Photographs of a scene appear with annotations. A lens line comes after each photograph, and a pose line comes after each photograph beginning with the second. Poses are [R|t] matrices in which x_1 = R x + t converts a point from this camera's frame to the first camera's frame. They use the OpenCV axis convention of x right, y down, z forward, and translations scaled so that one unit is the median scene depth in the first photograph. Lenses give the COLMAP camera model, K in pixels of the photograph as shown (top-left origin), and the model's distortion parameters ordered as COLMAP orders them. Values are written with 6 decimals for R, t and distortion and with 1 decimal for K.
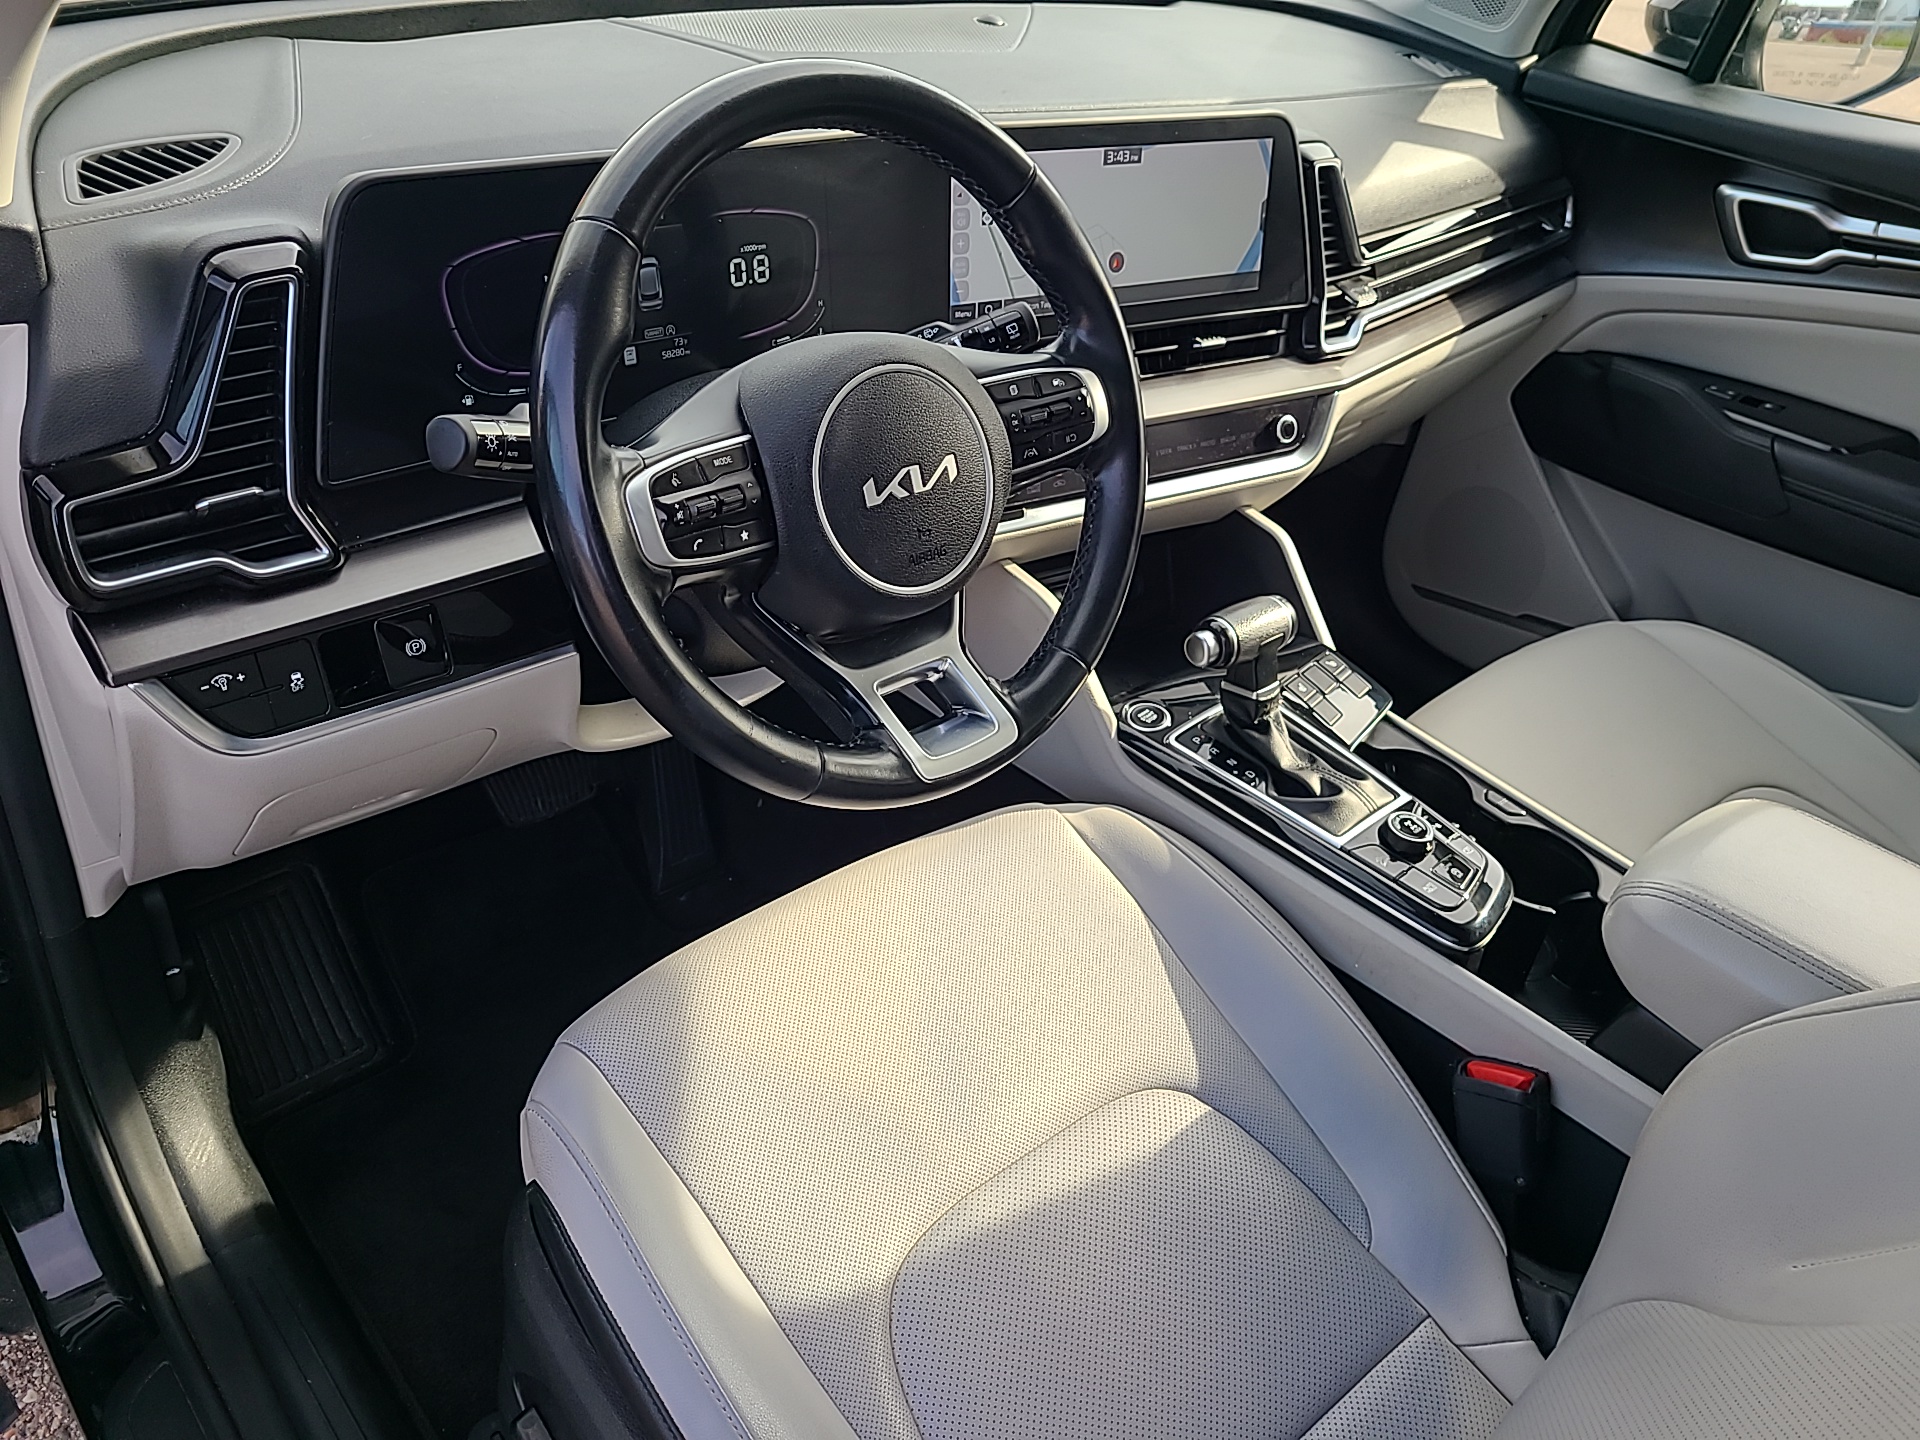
lens RADIAL K [[1417.2, 0, 910.1], [0, 1417.2, 721.9], [0, 0, 1]] dist [0.014721, 0.002389]
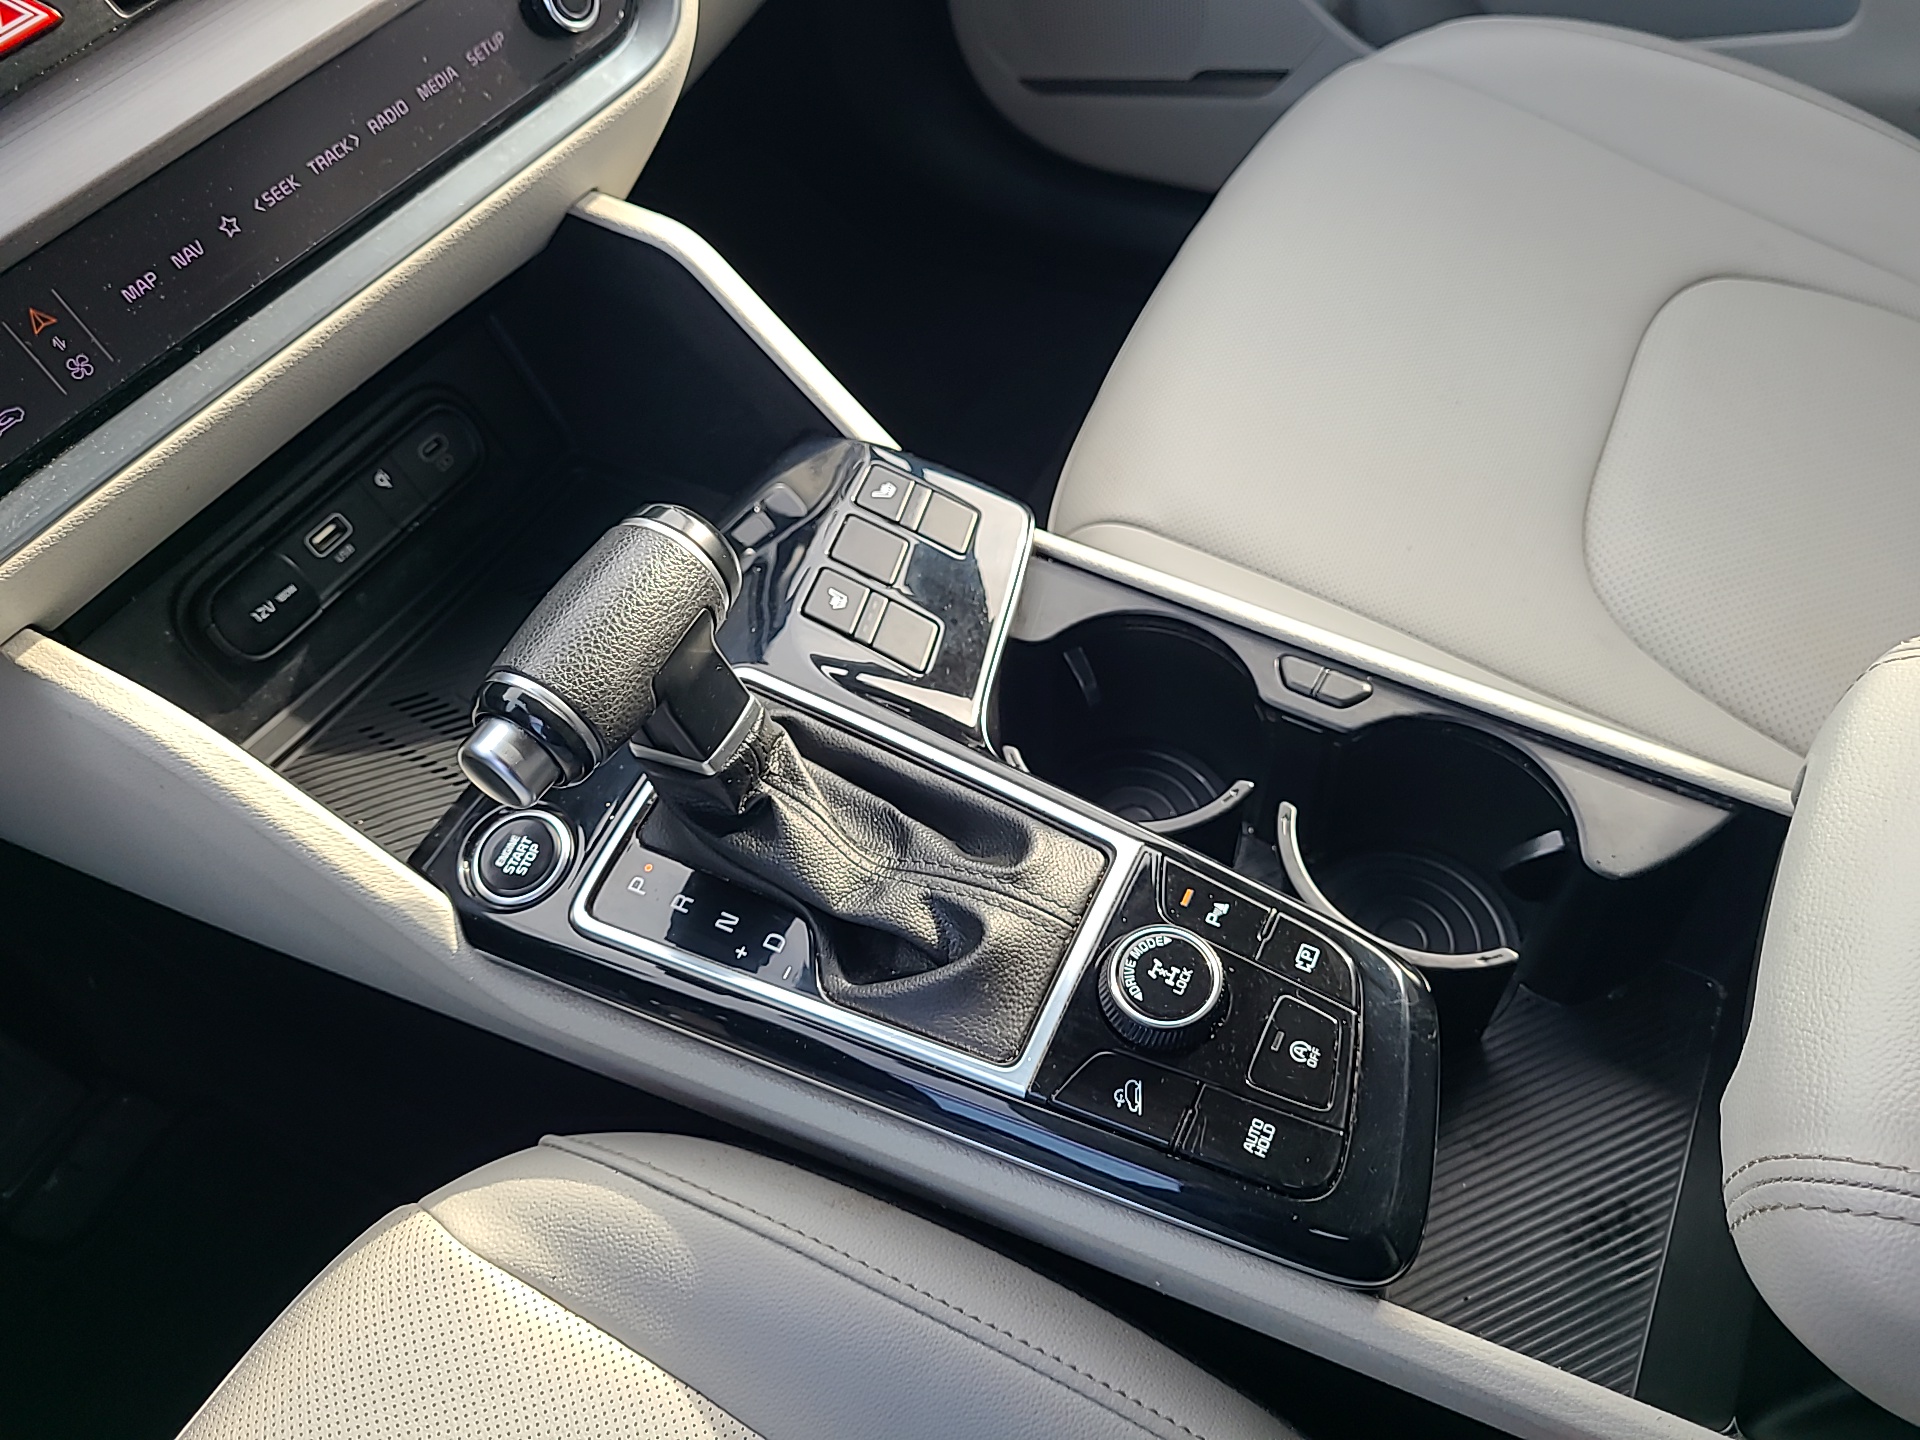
lens RADIAL K [[1443.5, 0, 911.5], [0, 1443.5, 698.1], [0, 0, 1]] dist [0.039881, -0.055367]
pose [[0.904999, -0.419358, 0.071527, 0.311170], [0.378540, 0.870541, 0.314428, -0.161500], [-0.194126, -0.257481, 0.946583, 0.689629]]
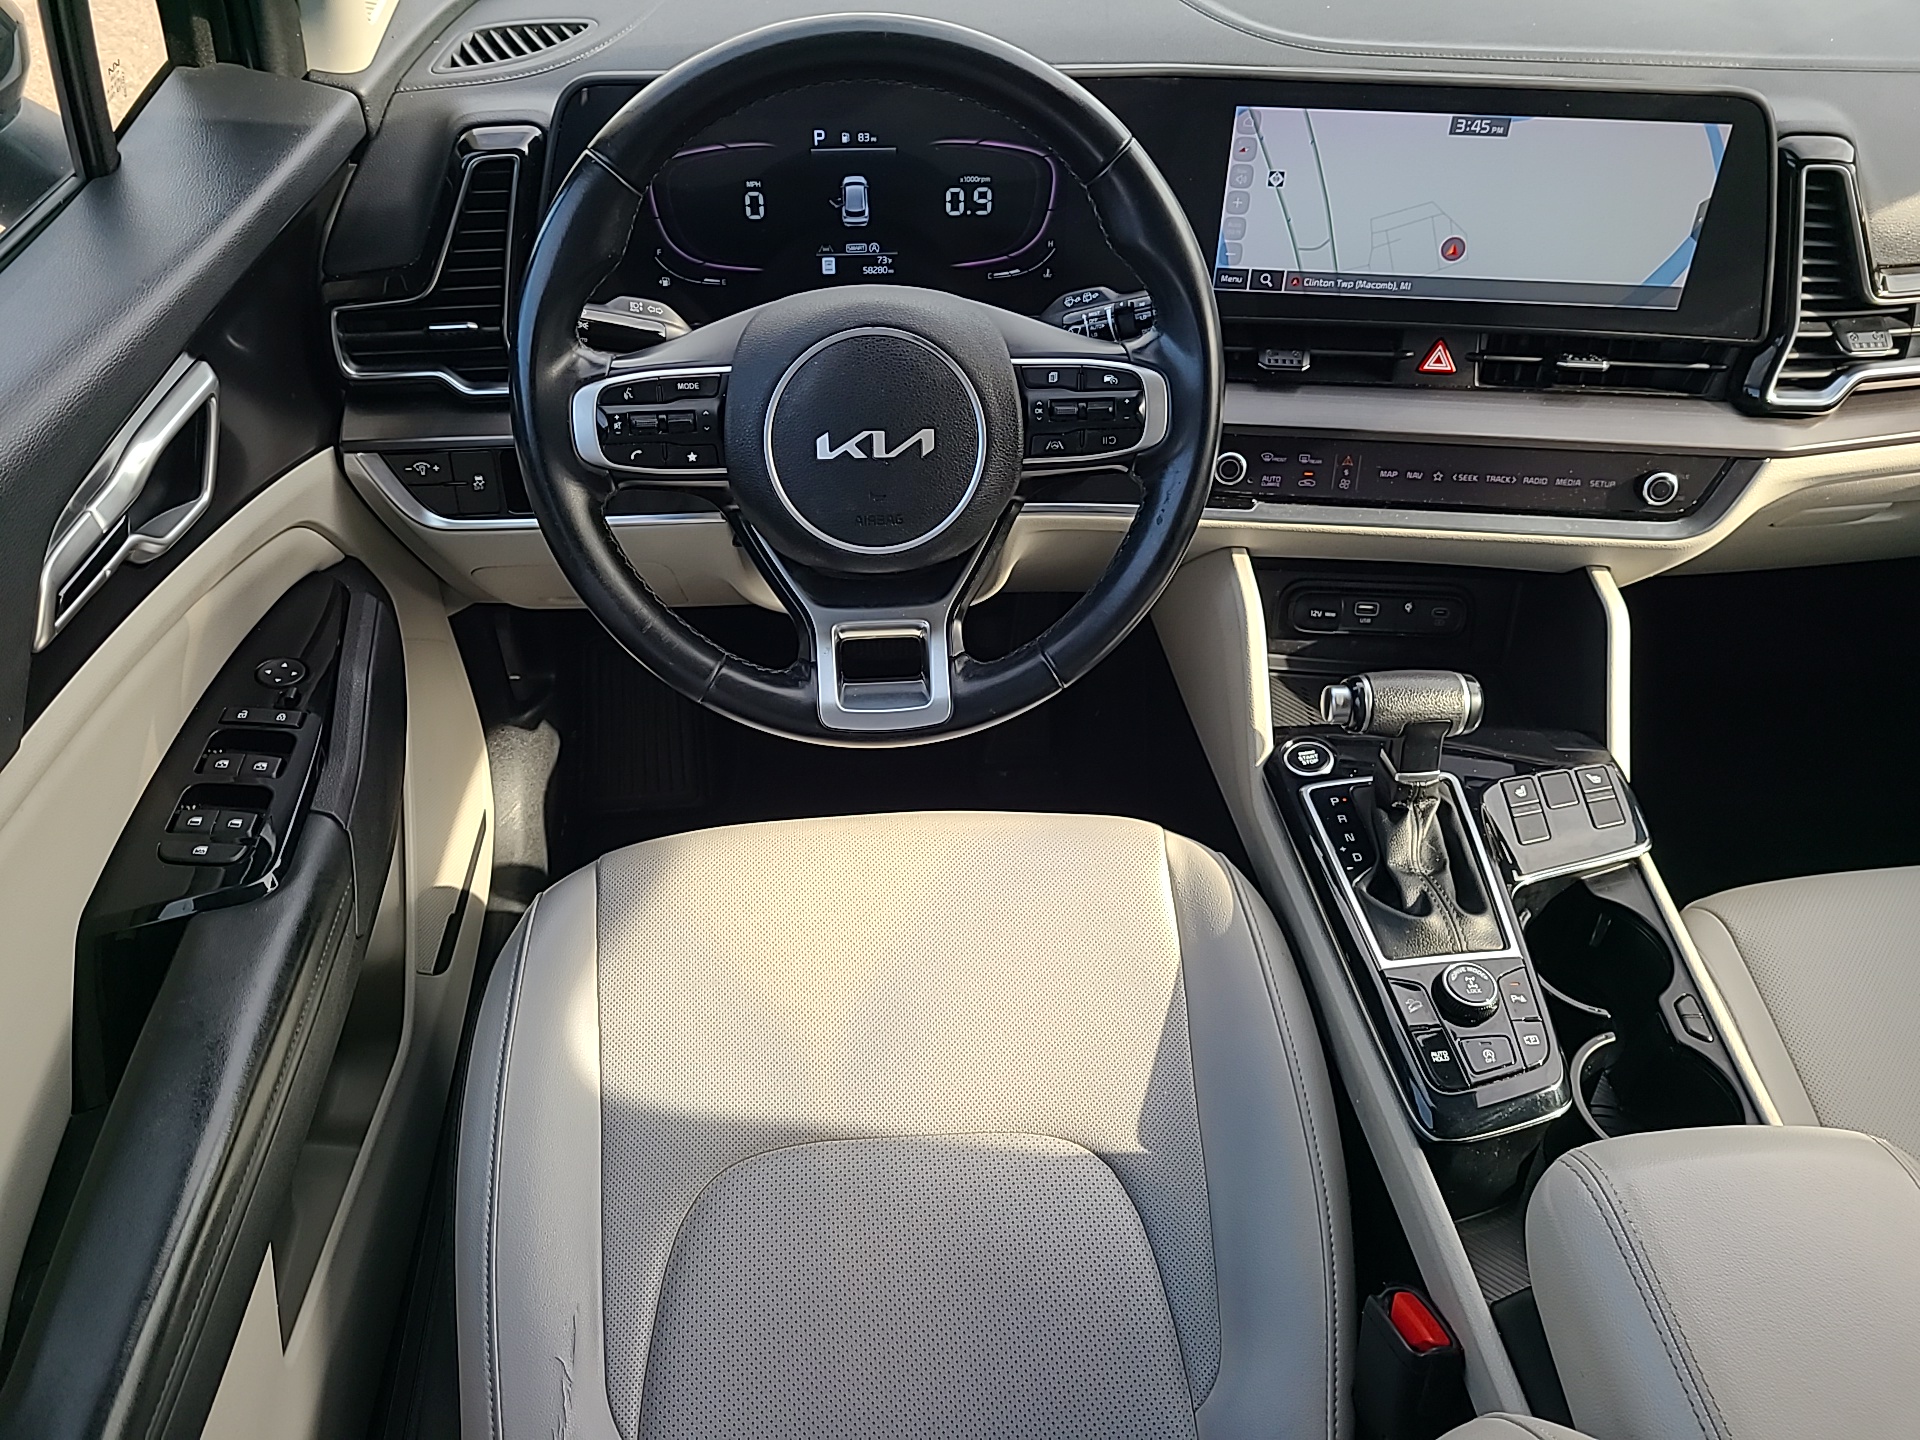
lens RADIAL K [[1431.1, 0, 937.1], [0, 1431.1, 734.4], [0, 0, 1]] dist [0.034947, -0.039651]
pose [[0.804578, 0.339489, -0.487238, 0.496914], [-0.283823, 0.940535, 0.186651, -0.144719], [0.521630, -0.011886, 0.853089, 0.108330]]
